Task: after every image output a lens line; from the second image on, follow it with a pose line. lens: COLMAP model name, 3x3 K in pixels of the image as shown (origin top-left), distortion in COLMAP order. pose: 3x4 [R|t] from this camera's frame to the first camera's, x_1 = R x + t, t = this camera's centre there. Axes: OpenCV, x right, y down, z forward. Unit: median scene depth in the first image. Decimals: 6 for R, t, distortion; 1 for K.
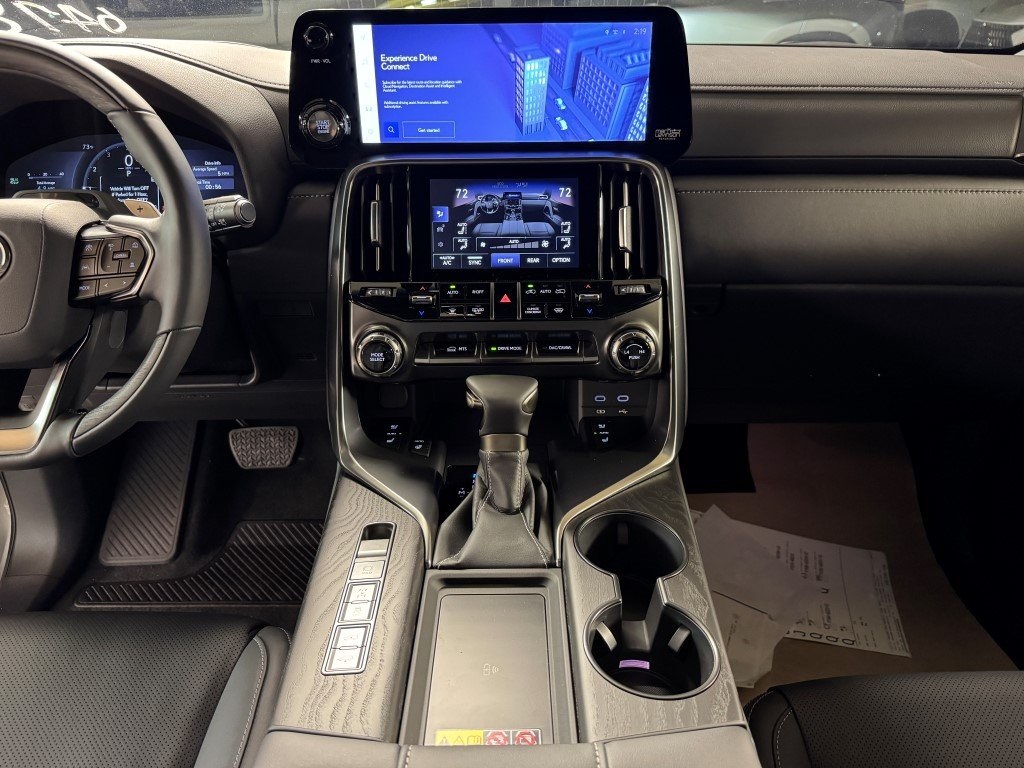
lens RADIAL K [[718.0, 0, 513.9], [0, 718.0, 385.8], [0, 0, 1]] dist [0.075033, -0.110823]
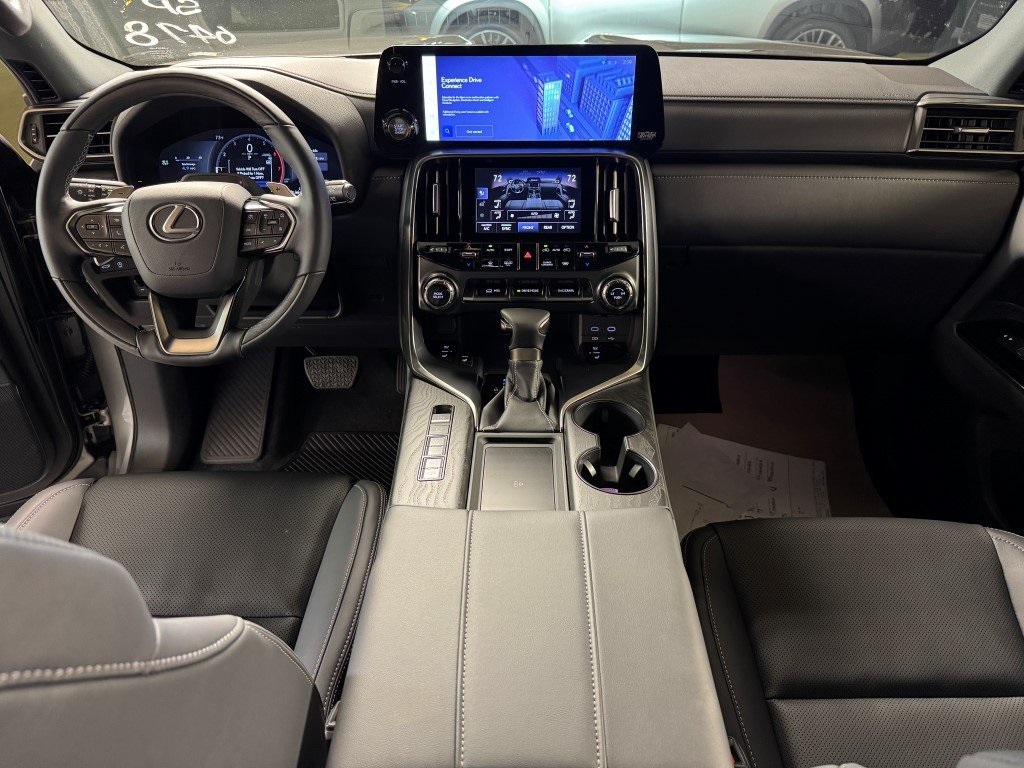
lens RADIAL K [[718.0, 0, 514.2], [0, 718.0, 387.7], [0, 0, 1]] dist [0.075033, -0.110823]
pose [[0.999794, 0.013294, -0.015334, -0.013250], [-0.012327, 0.998029, 0.061525, 0.052449], [0.016122, -0.061323, 0.997988, -0.426020]]
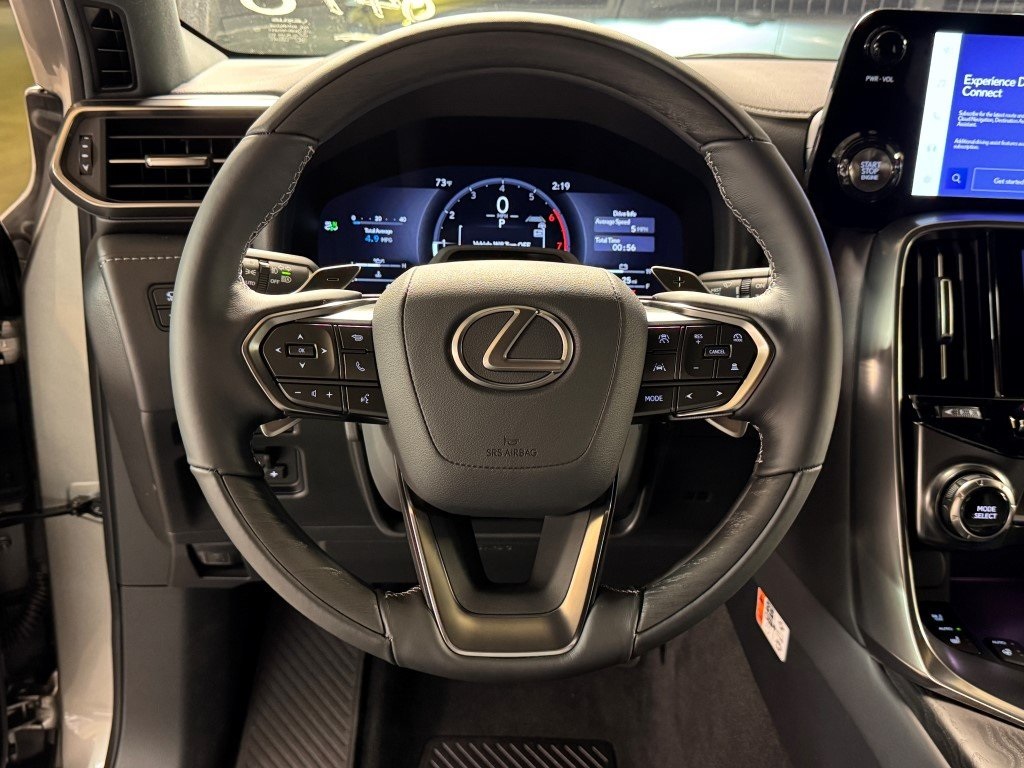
lens RADIAL K [[1016.4, 0, 510.5], [0, 1016.4, 383.9], [0, 0, 1]] dist [0.023699, 0.000000]
pose [[0.998632, 0.034836, 0.038988, -0.640930], [-0.029457, 0.990956, -0.130917, -0.020570], [-0.043196, 0.129590, 0.990626, 0.082980]]
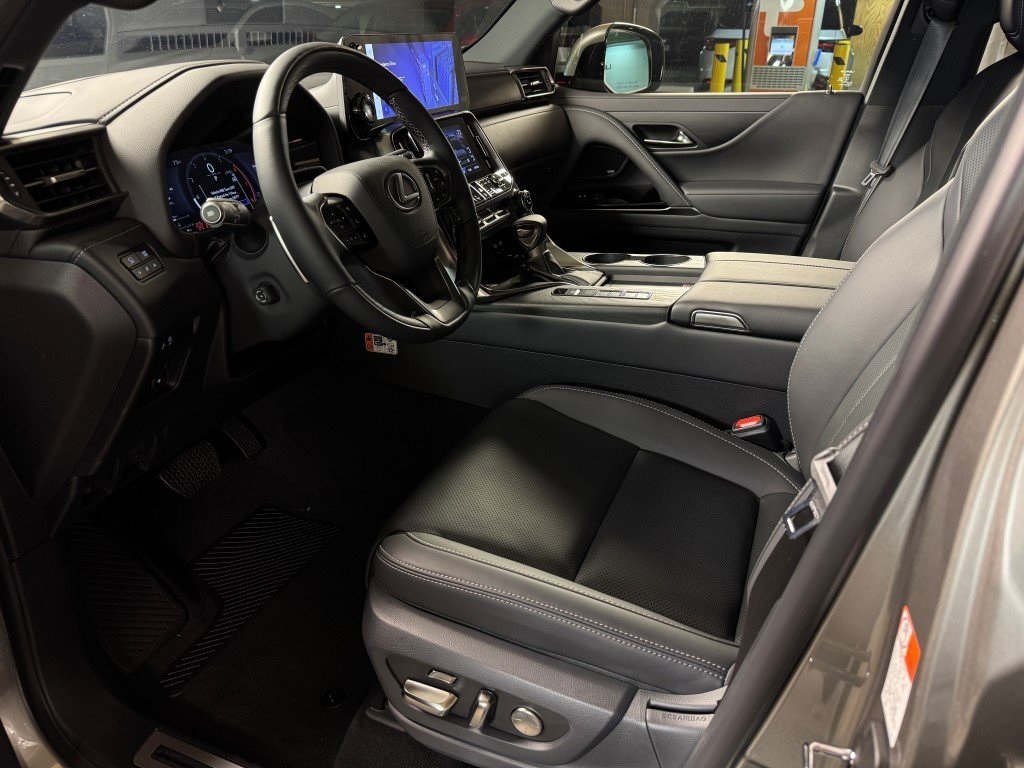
lens RADIAL K [[718.0, 0, 517.7], [0, 718.0, 384.7], [0, 0, 1]] dist [0.075033, -0.110823]
pose [[0.387080, -0.404039, 0.828807, -1.663774], [0.469476, 0.859999, 0.199984, -0.017487], [-0.793575, 0.311695, 0.522575, 0.132697]]
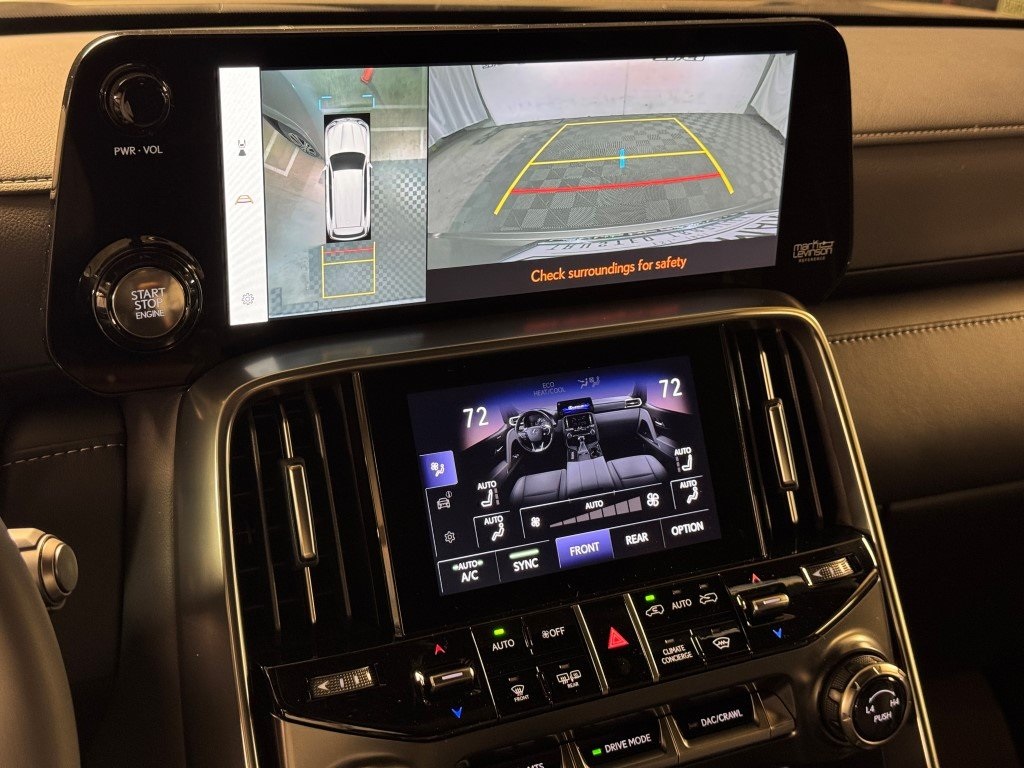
lens RADIAL K [[1434.7, 0, 510.1], [0, 1434.7, 377.9], [0, 0, 1]] dist [0.121410, 0.000000]
pose [[0.895523, -0.114739, 0.429968, -0.440707], [0.153723, 0.986473, -0.056923, -0.240353], [-0.417621, 0.117072, 0.901048, 0.188499]]
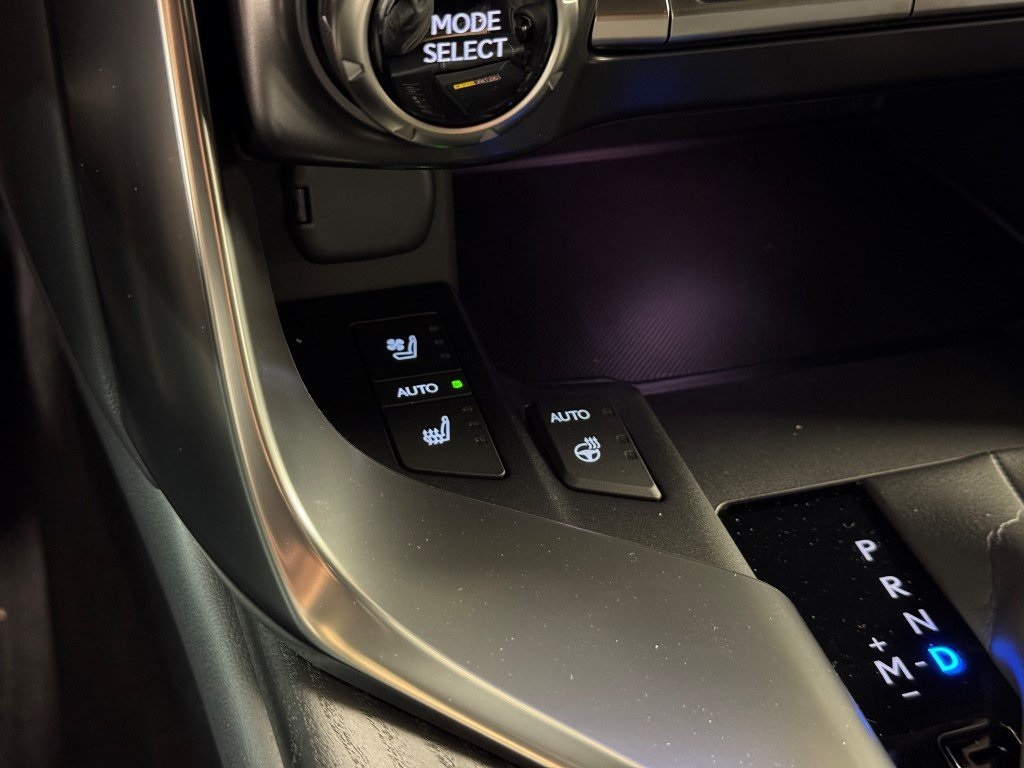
lens RADIAL K [[1434.7, 0, 510.8], [0, 1434.7, 381.2], [0, 0, 1]] dist [0.121410, 0.000000]
pose [[0.948655, -0.140118, 0.283585, -0.277472], [0.054375, 0.955427, 0.290176, -0.058260], [-0.311604, -0.259857, 0.913990, 0.650392]]
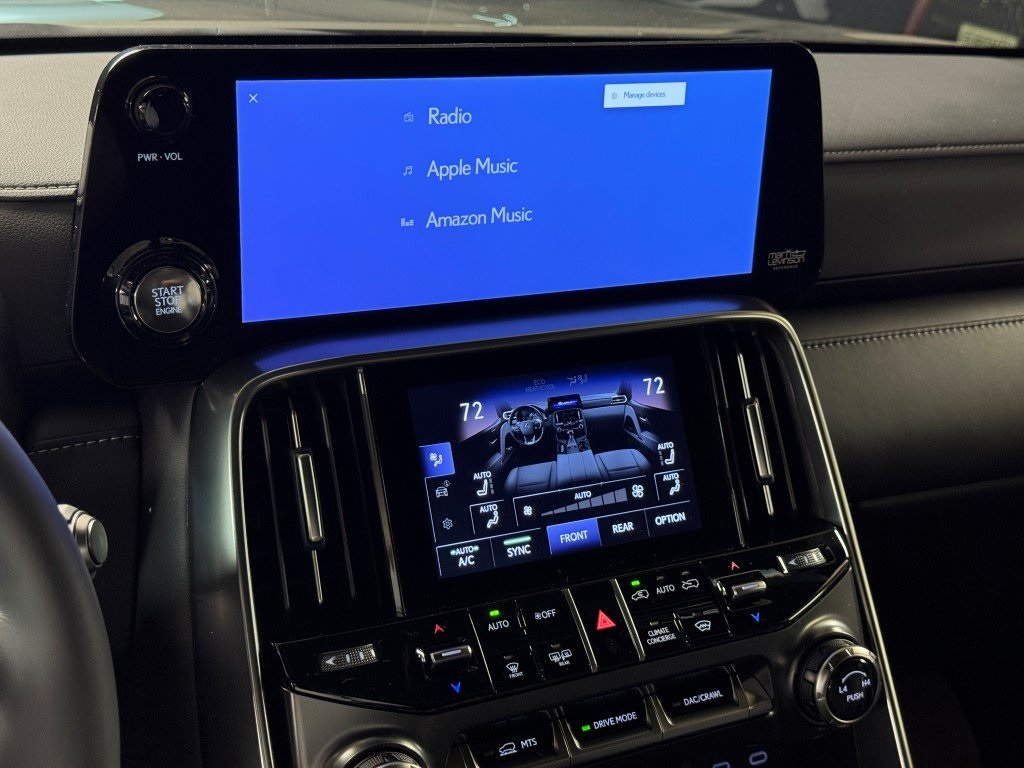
lens RADIAL K [[1434.7, 0, 498.0], [0, 1434.7, 377.8], [0, 0, 1]] dist [0.121410, 0.000000]
pose [[0.888523, -0.104211, 0.446841, -0.484383], [0.153958, 0.985120, -0.076392, -0.216801], [-0.432231, 0.136670, 0.891346, 0.150614]]
